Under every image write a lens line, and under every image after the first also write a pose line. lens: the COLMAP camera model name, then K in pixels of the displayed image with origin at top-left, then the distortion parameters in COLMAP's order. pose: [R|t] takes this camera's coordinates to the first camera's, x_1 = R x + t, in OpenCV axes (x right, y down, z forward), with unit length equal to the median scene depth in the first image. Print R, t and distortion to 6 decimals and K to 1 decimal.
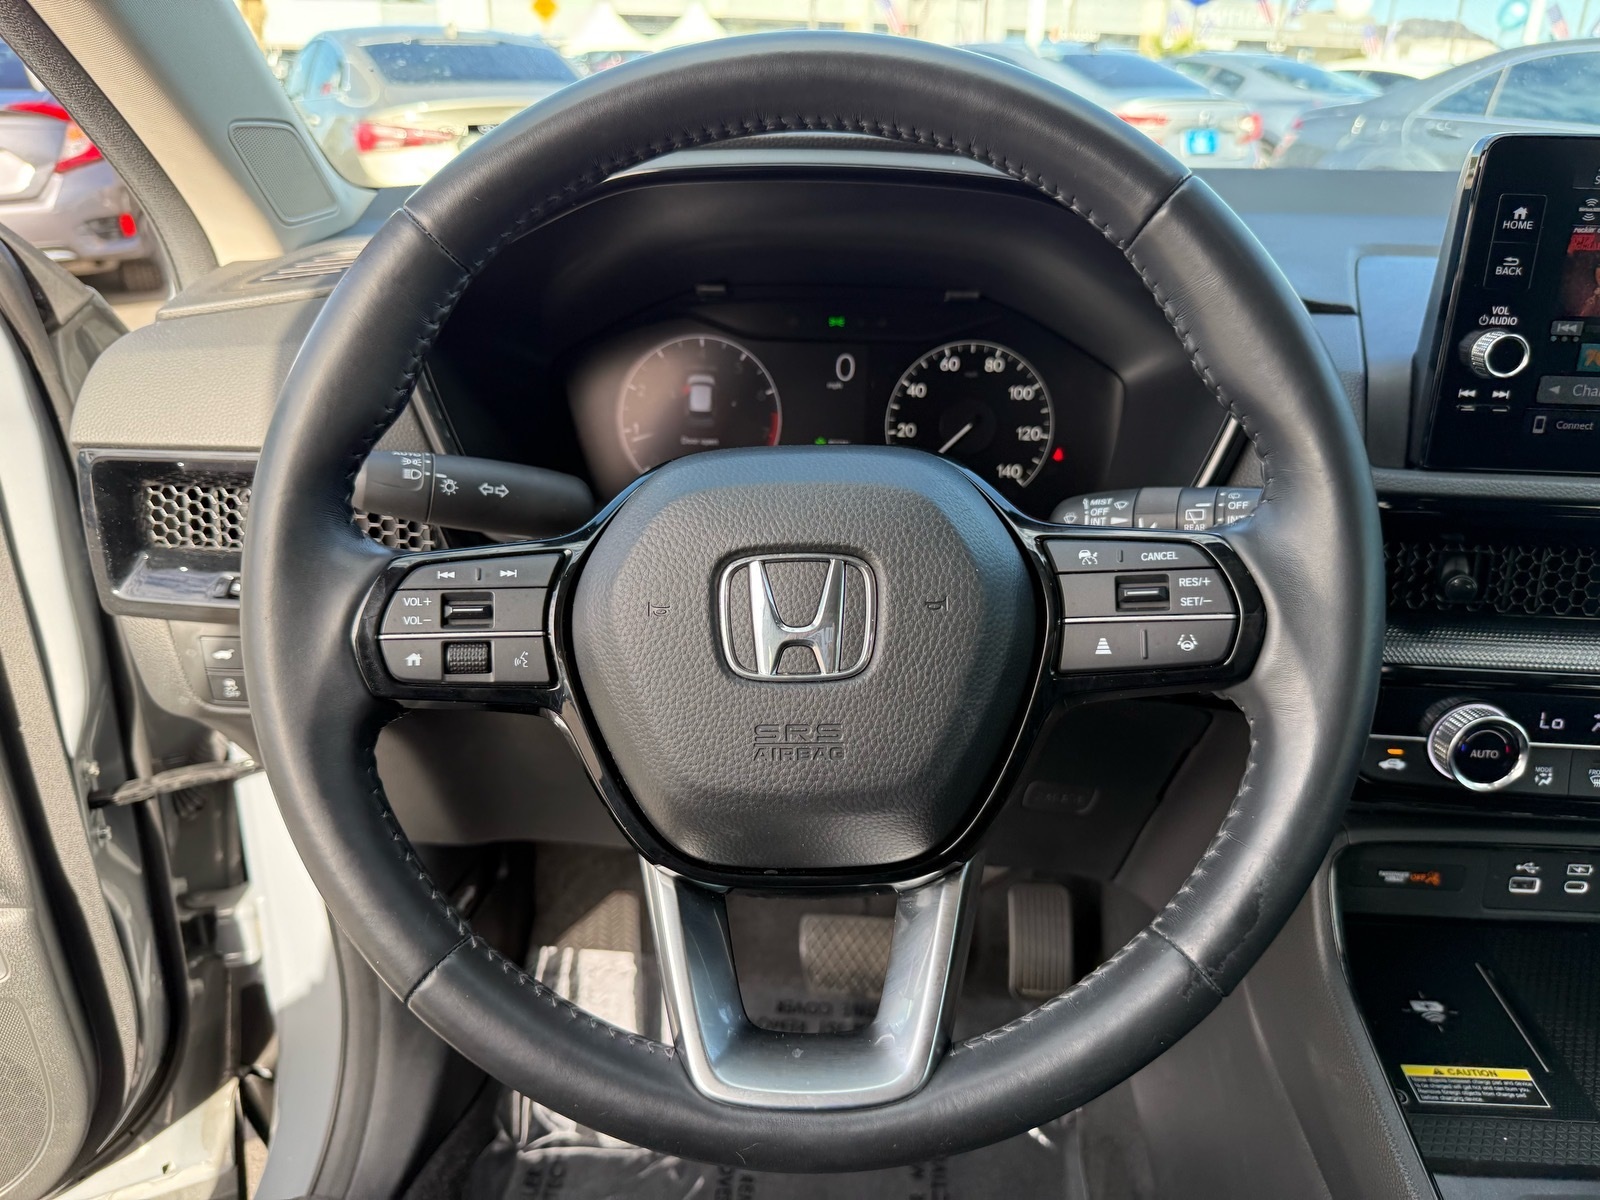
lens RADIAL K [[1101.5, 0, 800.0], [0, 1101.5, 600.0], [0, 0, 1]] dist [0.084984, -0.102396]
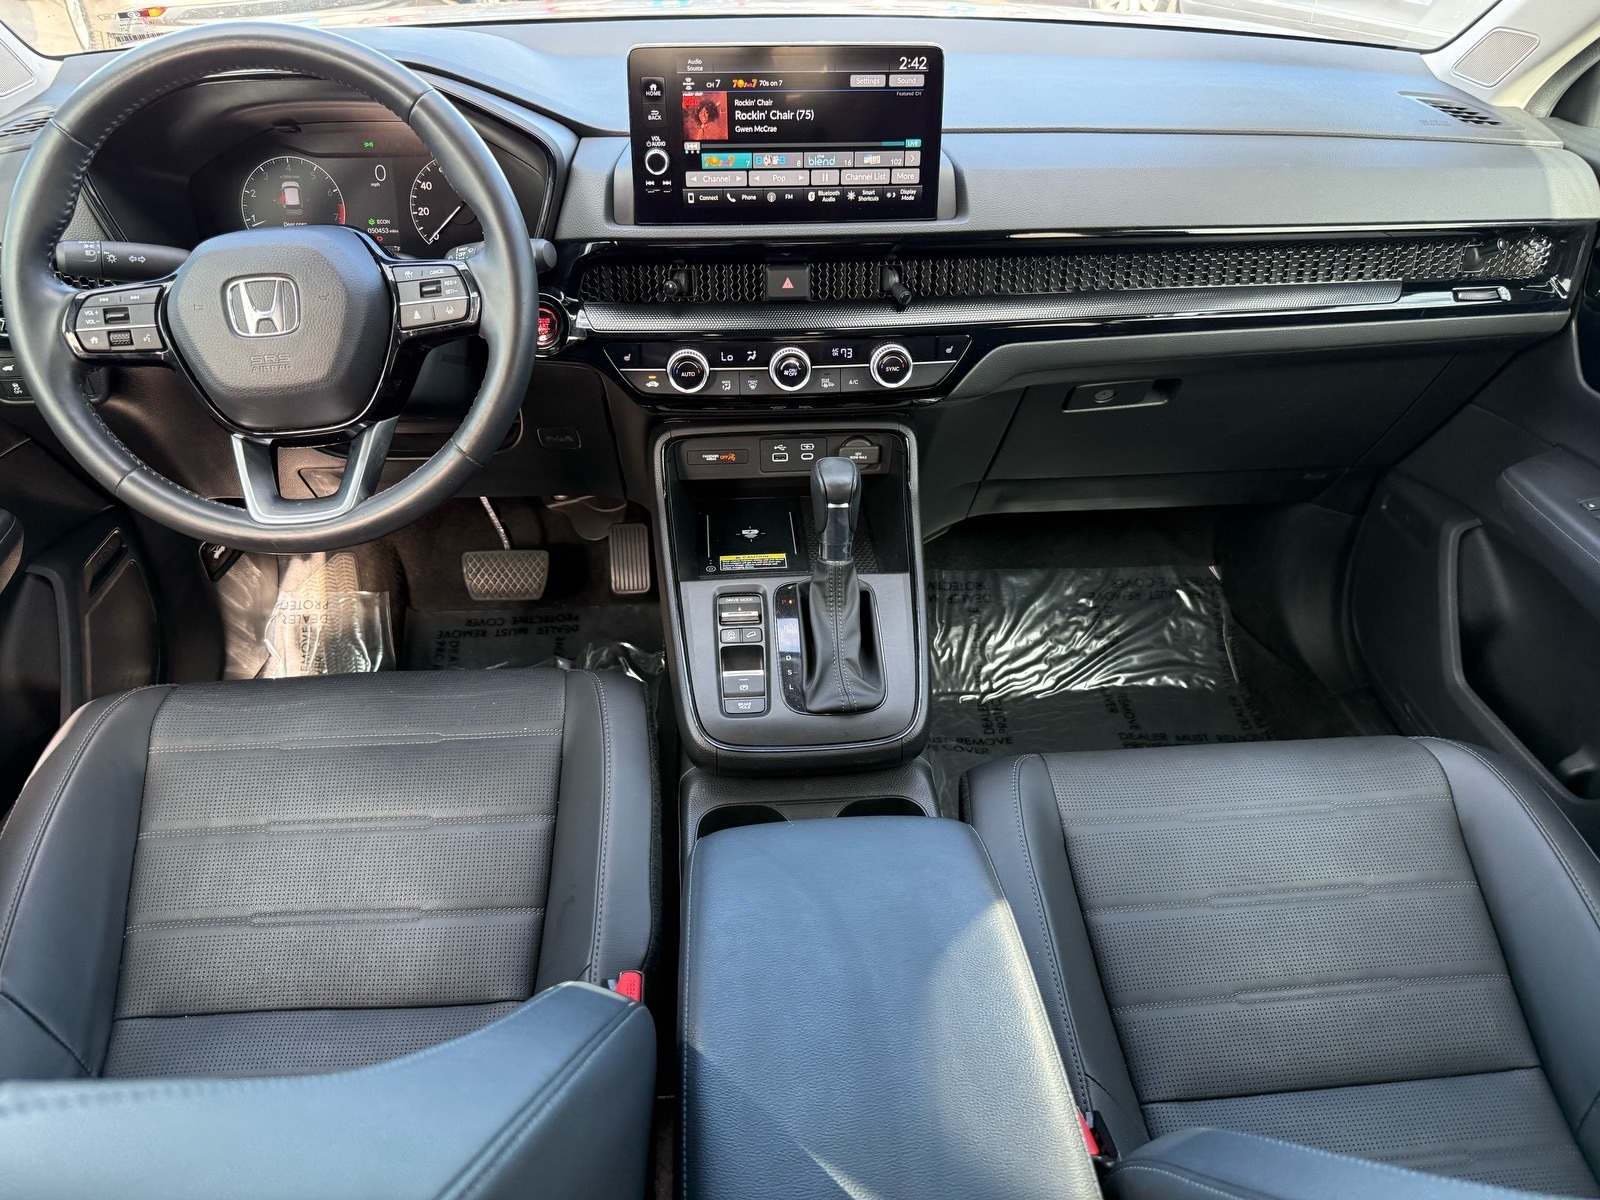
lens RADIAL K [[1109.6, 0, 773.3], [0, 1109.6, 603.7], [0, 0, 1]] dist [0.000758, -0.006528]
pose [[0.991708, -0.081813, 0.099105, 0.694453], [0.060499, 0.977592, 0.201629, 0.196412], [-0.113380, -0.193962, 0.974435, -1.326165]]
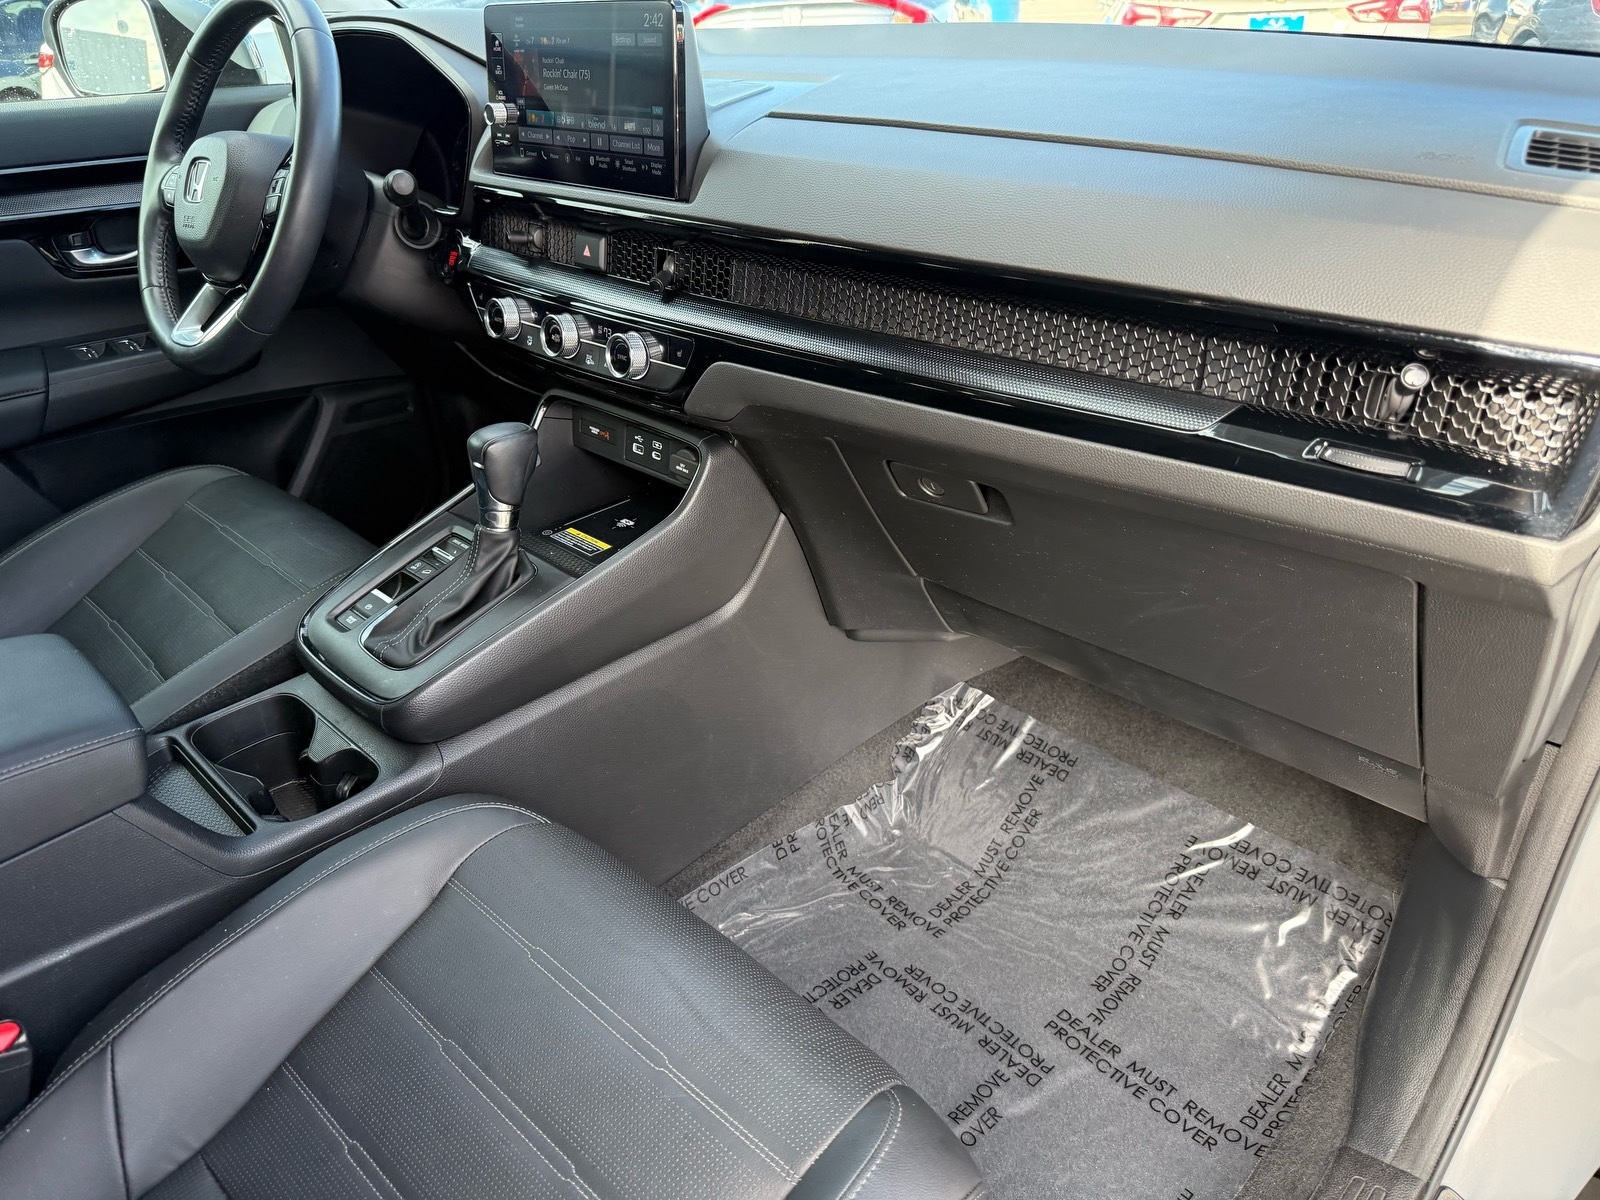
lens RADIAL K [[1109.6, 0, 773.3], [0, 1109.6, 603.7], [0, 0, 1]] dist [0.000758, -0.006528]
pose [[0.731159, 0.291358, -0.616861, 3.116657], [-0.226234, 0.956600, 0.183672, 0.193664], [0.643603, 0.005261, 0.765342, -0.308711]]
